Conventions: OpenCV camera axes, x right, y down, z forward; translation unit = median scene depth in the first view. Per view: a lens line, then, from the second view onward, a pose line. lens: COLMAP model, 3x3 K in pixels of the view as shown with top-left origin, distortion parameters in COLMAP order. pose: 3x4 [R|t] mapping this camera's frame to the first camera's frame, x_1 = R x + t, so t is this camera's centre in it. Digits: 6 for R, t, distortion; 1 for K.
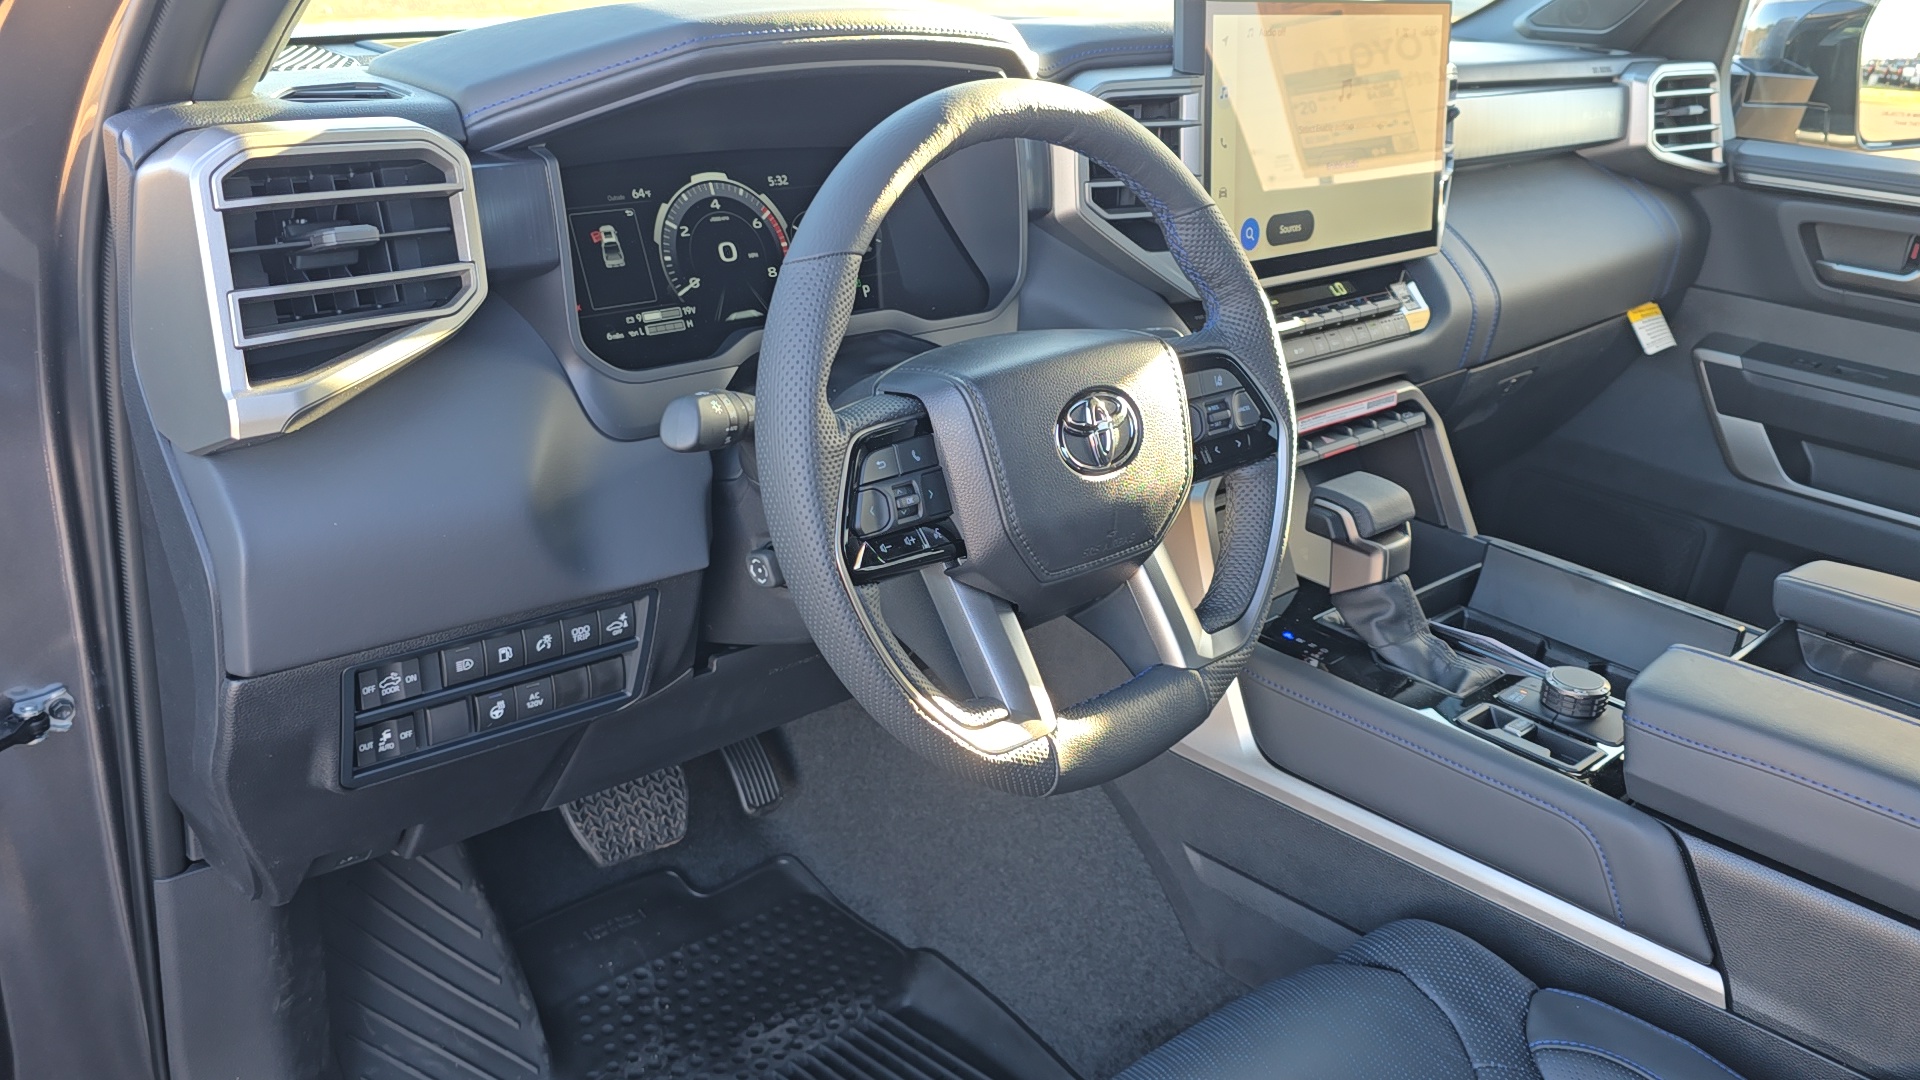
lens RADIAL K [[1632.2, 0, 978.0], [0, 1632.2, 557.6], [0, 0, 1]] dist [-0.010692, 0.022899]
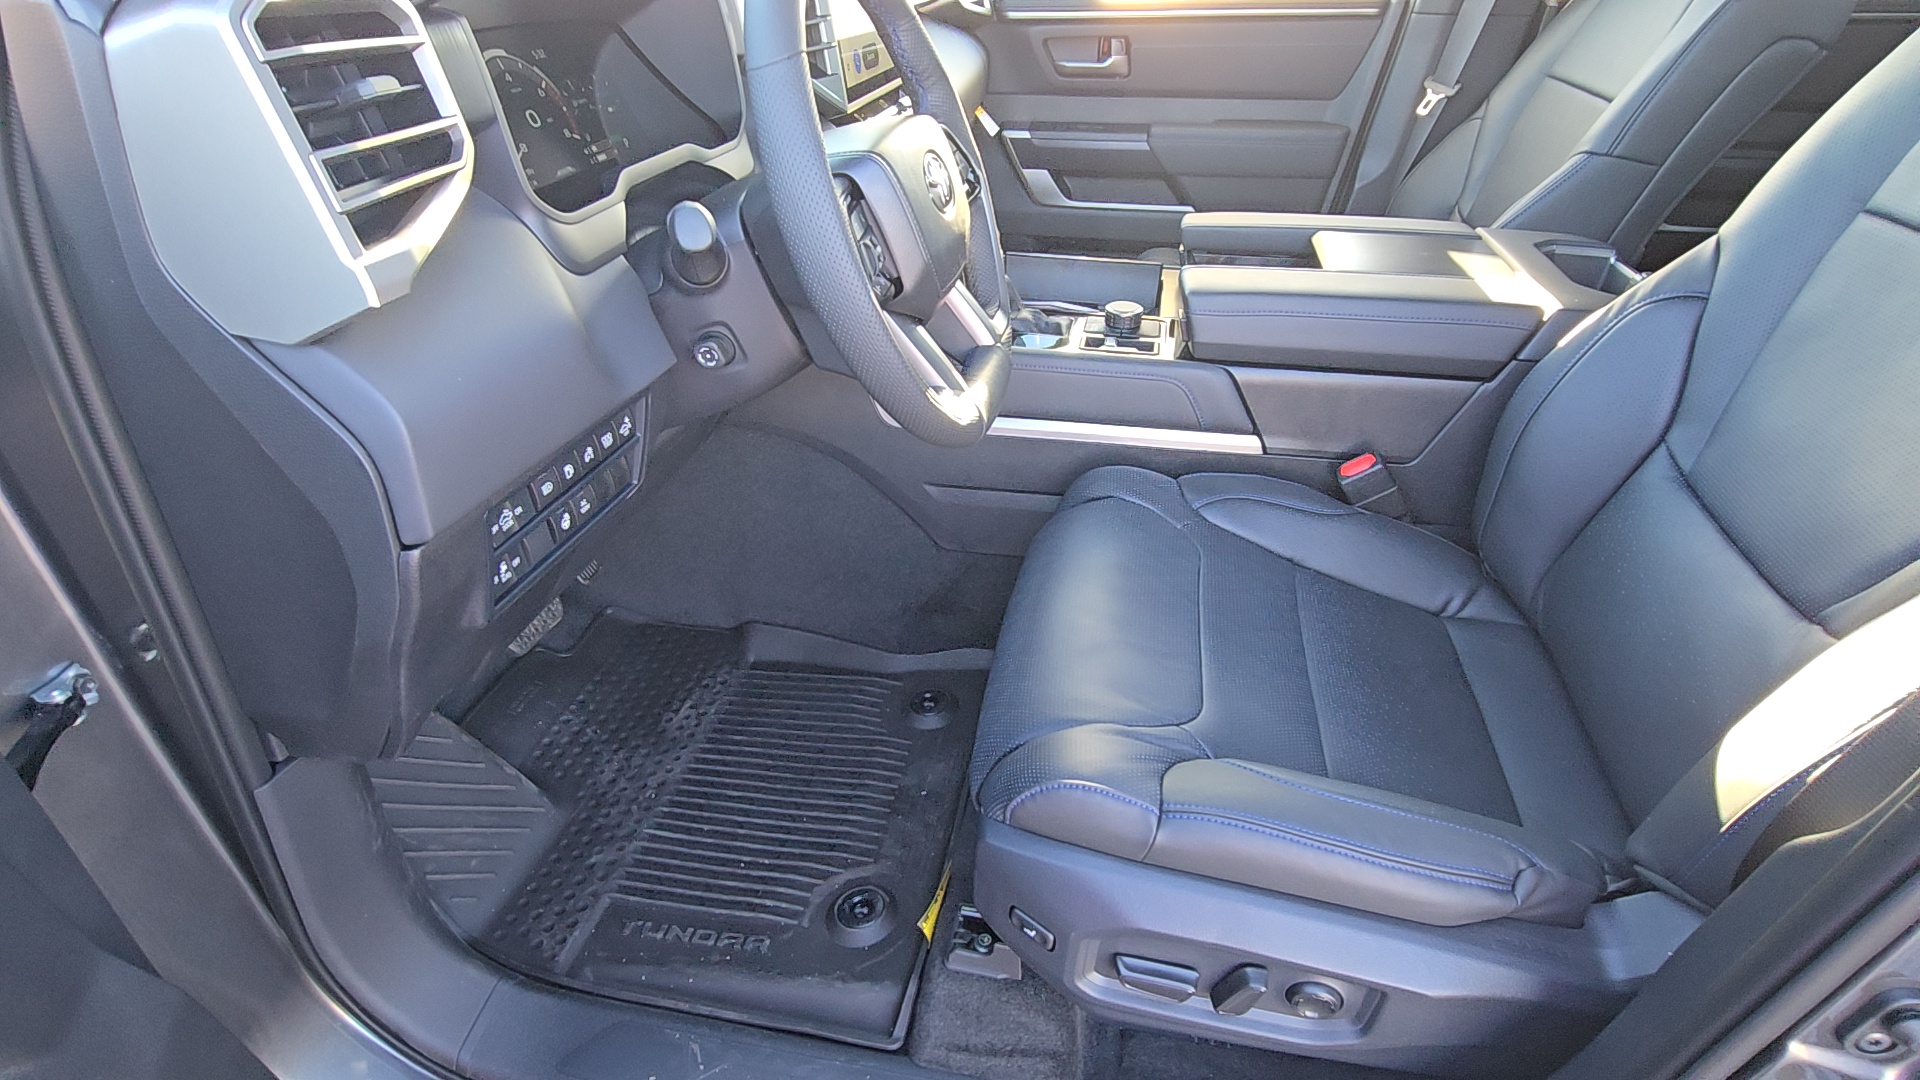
lens RADIAL K [[980.8, 0, 966.8], [0, 980.8, 549.5], [0, 0, 1]] dist [-0.001578, 0.002720]
pose [[0.821103, -0.356424, 0.445815, -0.332409], [0.263723, 0.929599, 0.257478, 0.004128], [-0.506201, -0.093844, 0.857294, 0.201327]]
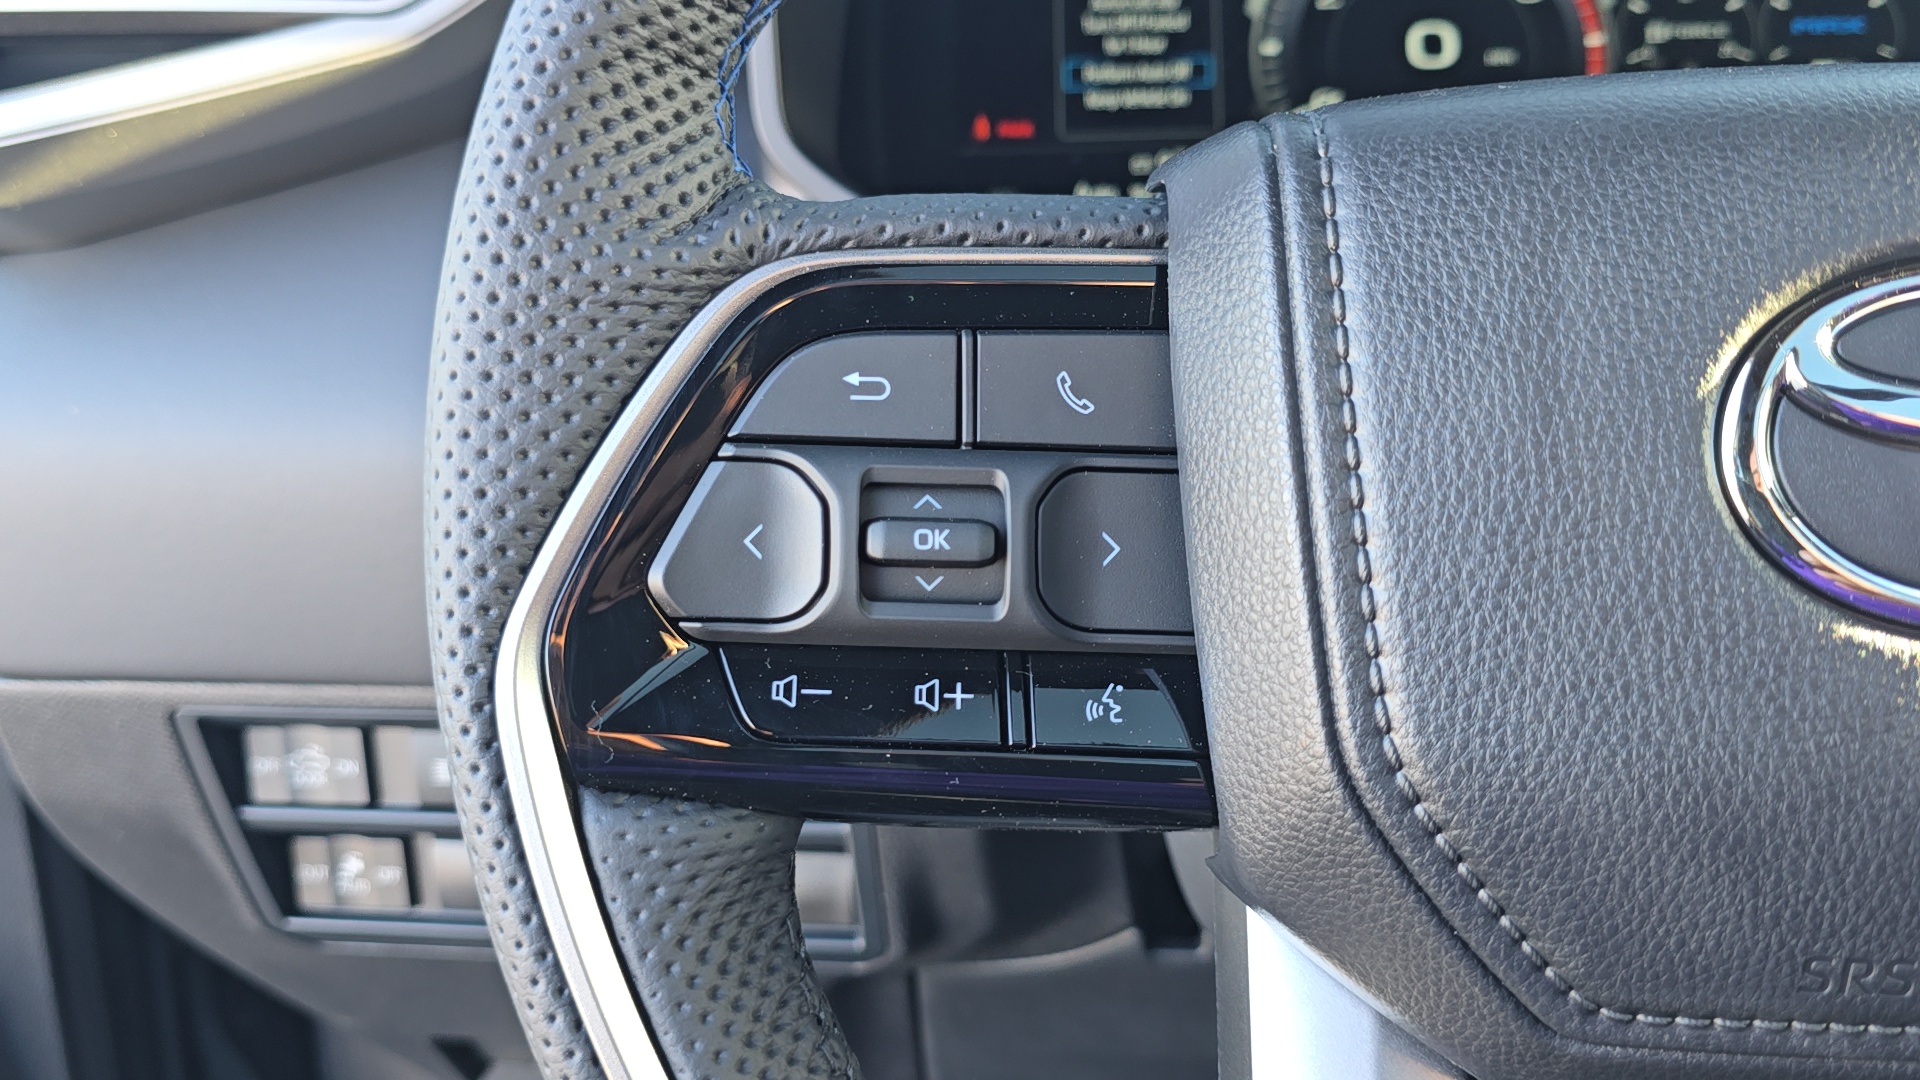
lens RADIAL K [[1632.2, 0, 972.7], [0, 1632.2, 575.1], [0, 0, 1]] dist [-0.010692, 0.022899]
pose [[0.659121, 0.163416, -0.734067, 0.115831], [-0.218478, 0.975616, 0.021017, -0.029614], [0.719602, 0.146525, 0.678751, 0.646039]]
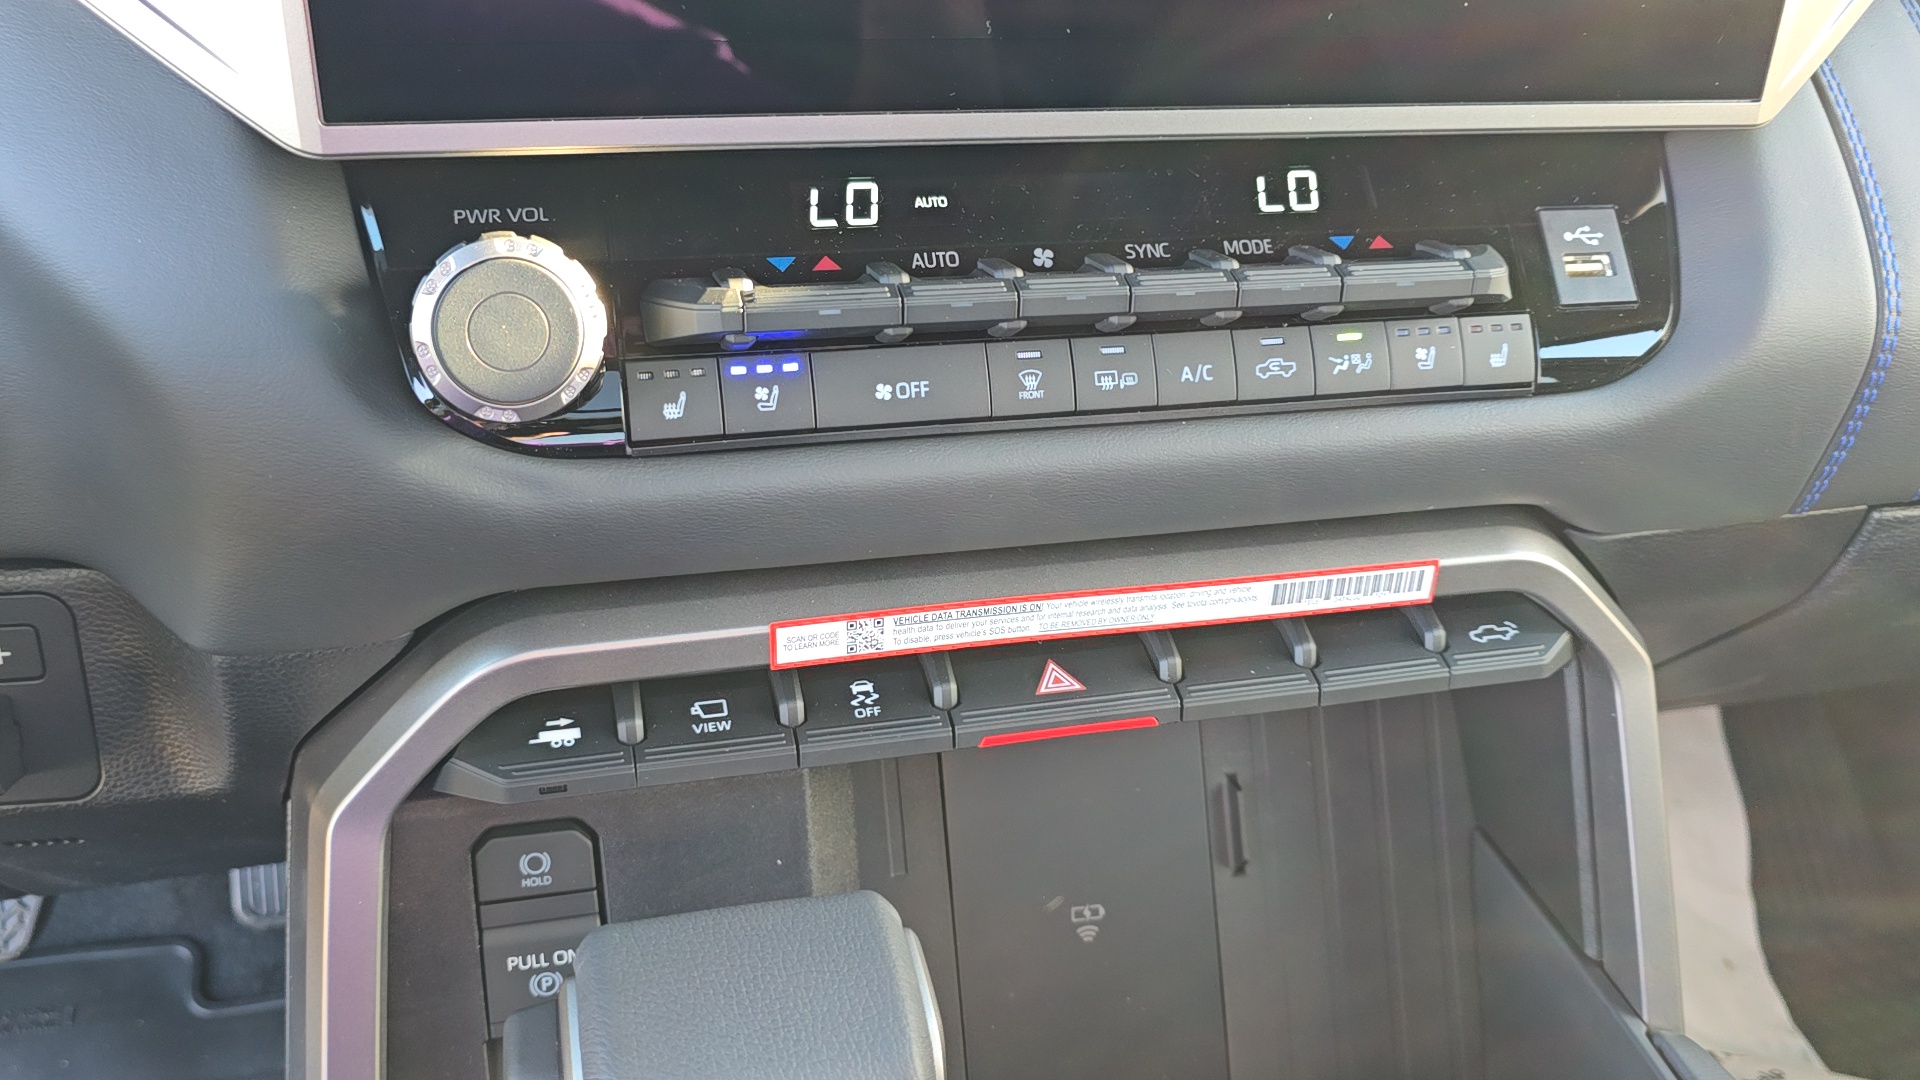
lens RADIAL K [[1632.2, 0, 1053.5], [0, 1632.2, 530.2], [0, 0, 1]] dist [-0.010692, 0.022899]
pose [[0.866423, 0.280596, -0.413008, 0.412149], [-0.209292, 0.955078, 0.209817, -0.202521], [0.453329, -0.095351, 0.886229, 0.909801]]
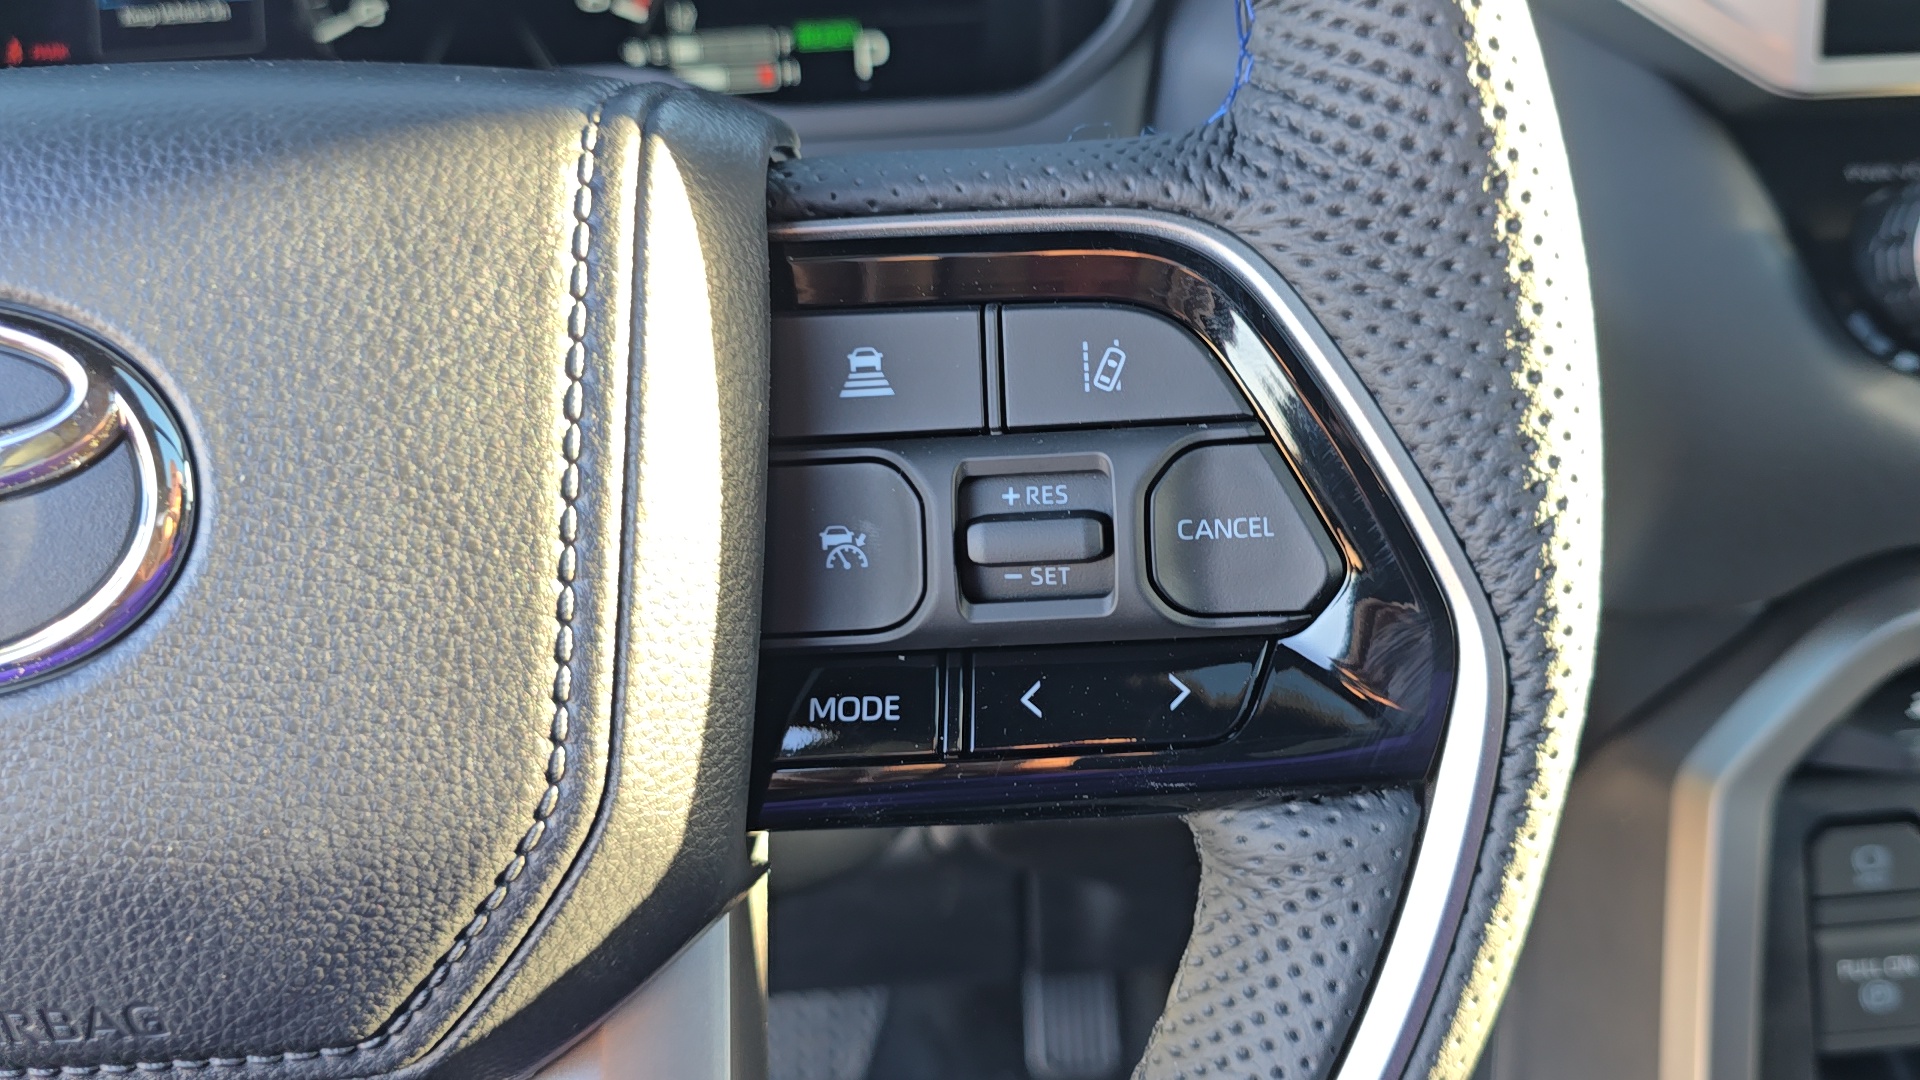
lens RADIAL K [[1632.2, 0, 976.4], [0, 1632.2, 575.0], [0, 0, 1]] dist [-0.010692, 0.022899]
pose [[0.734040, 0.187089, -0.652827, 0.255450], [-0.160193, 0.981877, 0.101268, -0.092525], [0.659942, 0.030243, 0.750708, 0.788125]]
